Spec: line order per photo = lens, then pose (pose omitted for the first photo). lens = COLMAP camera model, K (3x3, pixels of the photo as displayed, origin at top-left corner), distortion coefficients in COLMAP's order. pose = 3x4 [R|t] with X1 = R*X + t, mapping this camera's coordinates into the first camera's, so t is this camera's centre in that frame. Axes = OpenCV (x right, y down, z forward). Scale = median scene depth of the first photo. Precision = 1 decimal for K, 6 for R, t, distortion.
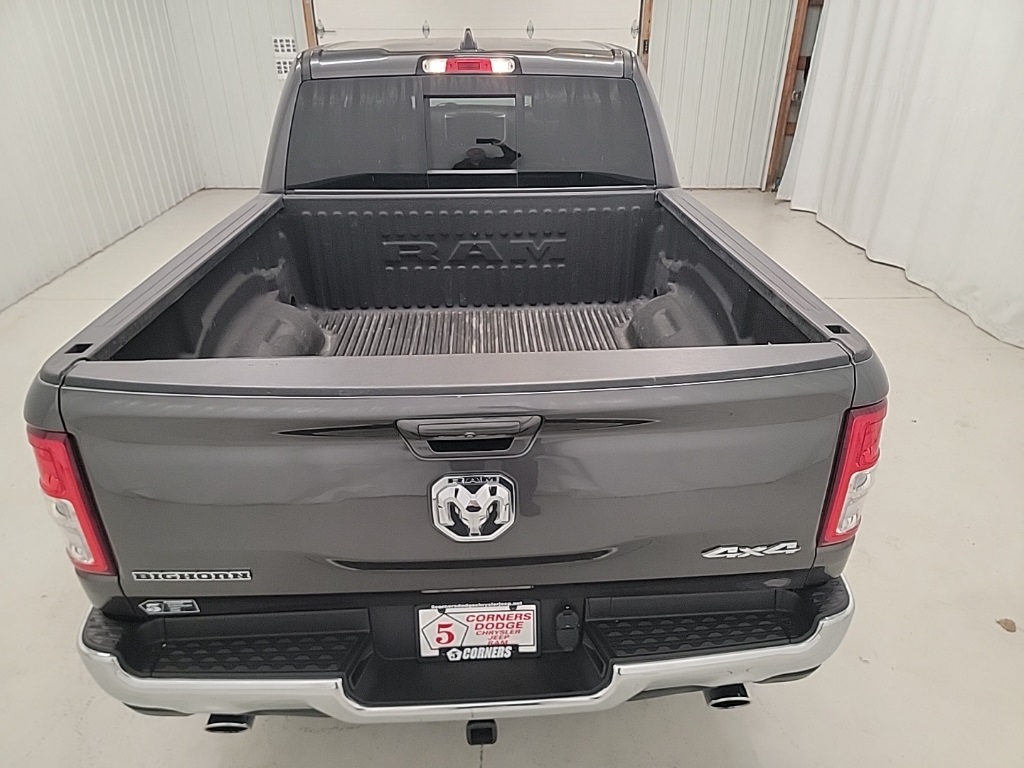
lens RADIAL K [[710.1, 0, 525.2], [0, 710.1, 381.9], [0, 0, 1]] dist [0.078657, -0.051366]
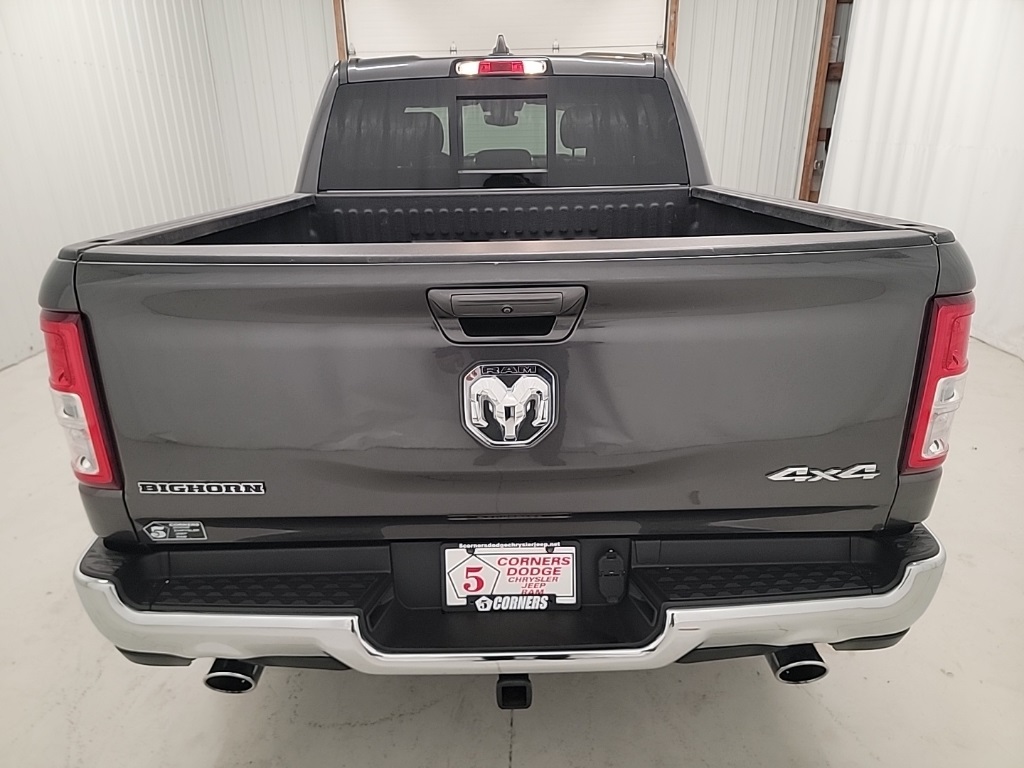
lens RADIAL K [[710.6, 0, 512.0], [0, 710.6, 384.0], [0, 0, 1]] dist [0.081496, -0.062720]
pose [[0.998839, 0.002278, -0.048124, -0.022372], [-0.008558, 0.991386, -0.130695, 0.233619], [0.047412, 0.130955, 0.990254, 0.090136]]
